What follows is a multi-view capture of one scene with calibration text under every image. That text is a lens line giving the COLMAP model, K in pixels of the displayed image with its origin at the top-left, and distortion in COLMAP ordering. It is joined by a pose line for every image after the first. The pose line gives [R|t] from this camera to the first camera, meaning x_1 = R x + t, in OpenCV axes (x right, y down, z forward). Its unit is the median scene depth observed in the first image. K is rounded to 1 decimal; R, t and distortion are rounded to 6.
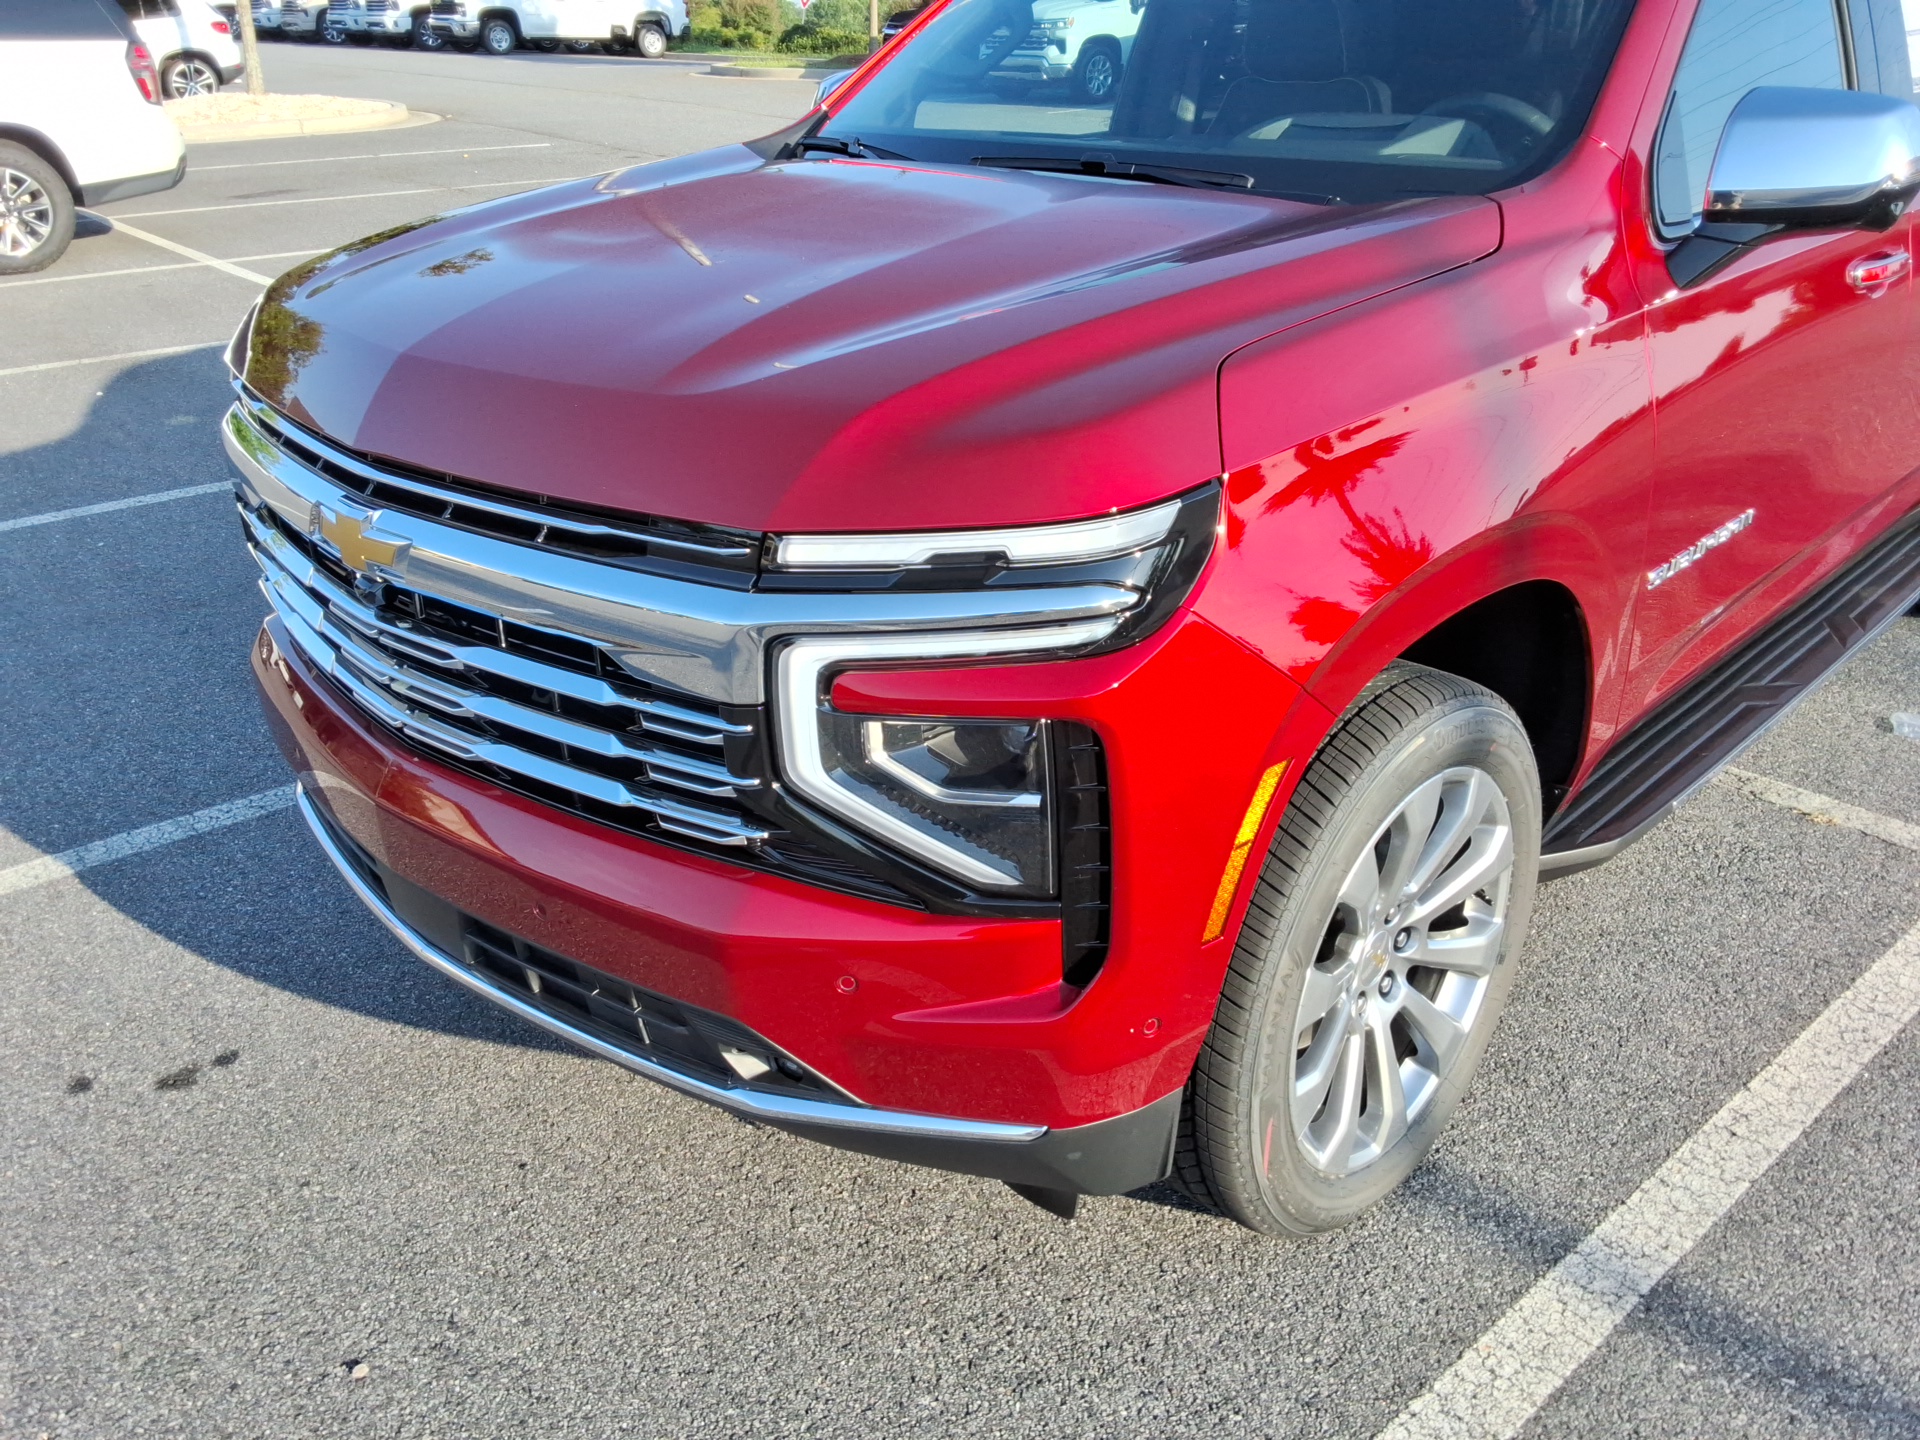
lens RADIAL K [[1549.0, 0, 955.6], [0, 1549.0, 719.3], [0, 0, 1]] dist [0.093492, -0.151194]
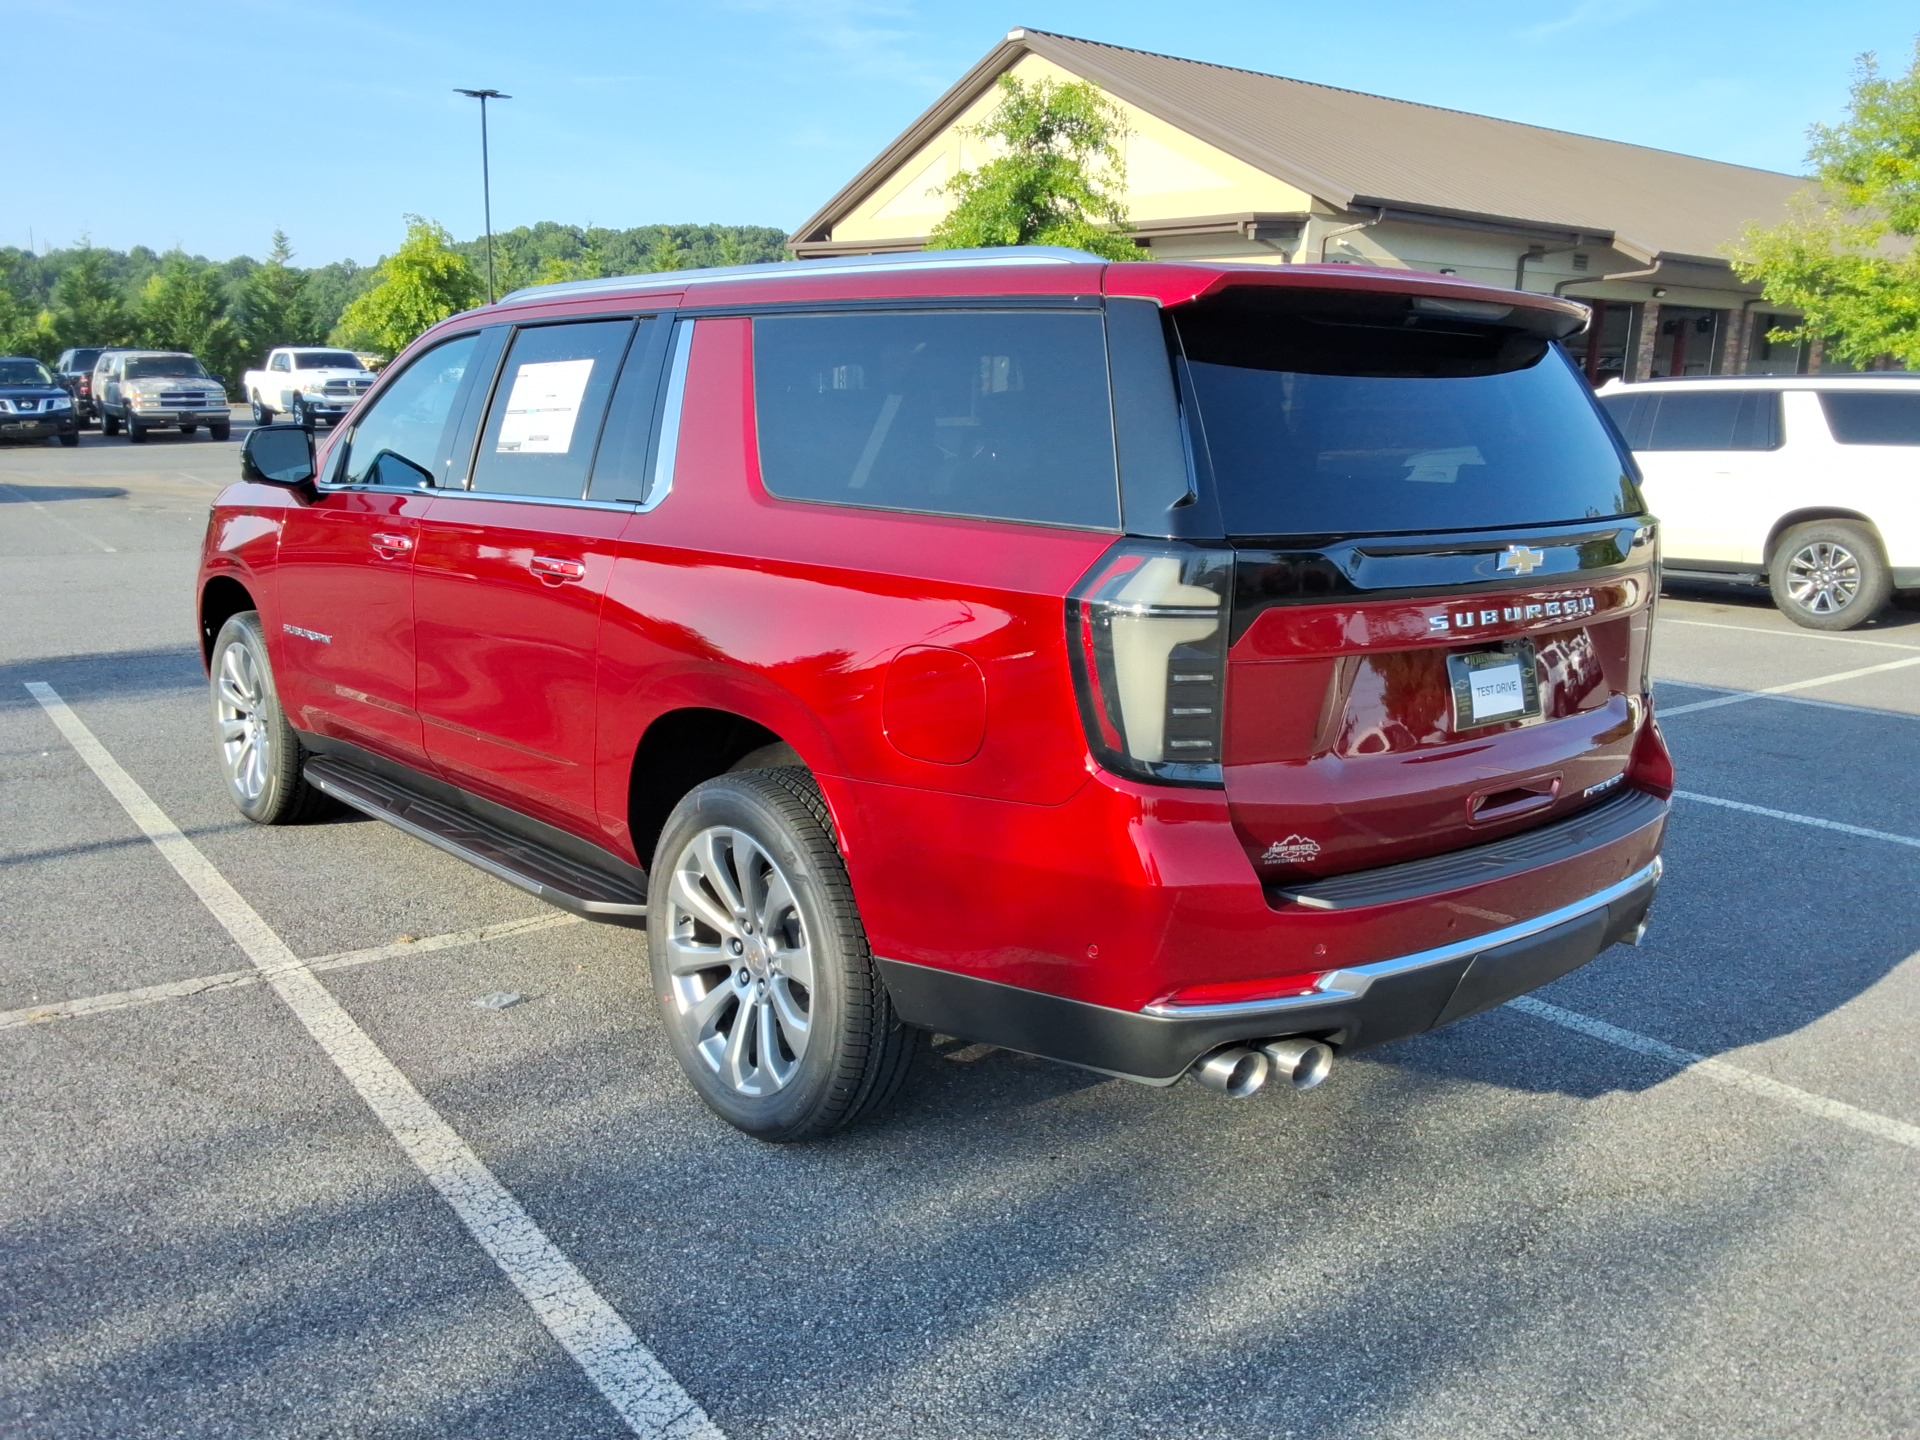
lens RADIAL K [[1549.0, 0, 976.6], [0, 1549.0, 693.9], [0, 0, 1]] dist [0.093492, -0.151194]
pose [[-0.081926, 0.185255, -0.979269, 1.769138], [-0.424327, 0.882584, 0.202464, -0.603440], [0.901795, 0.432118, 0.006302, 1.310780]]
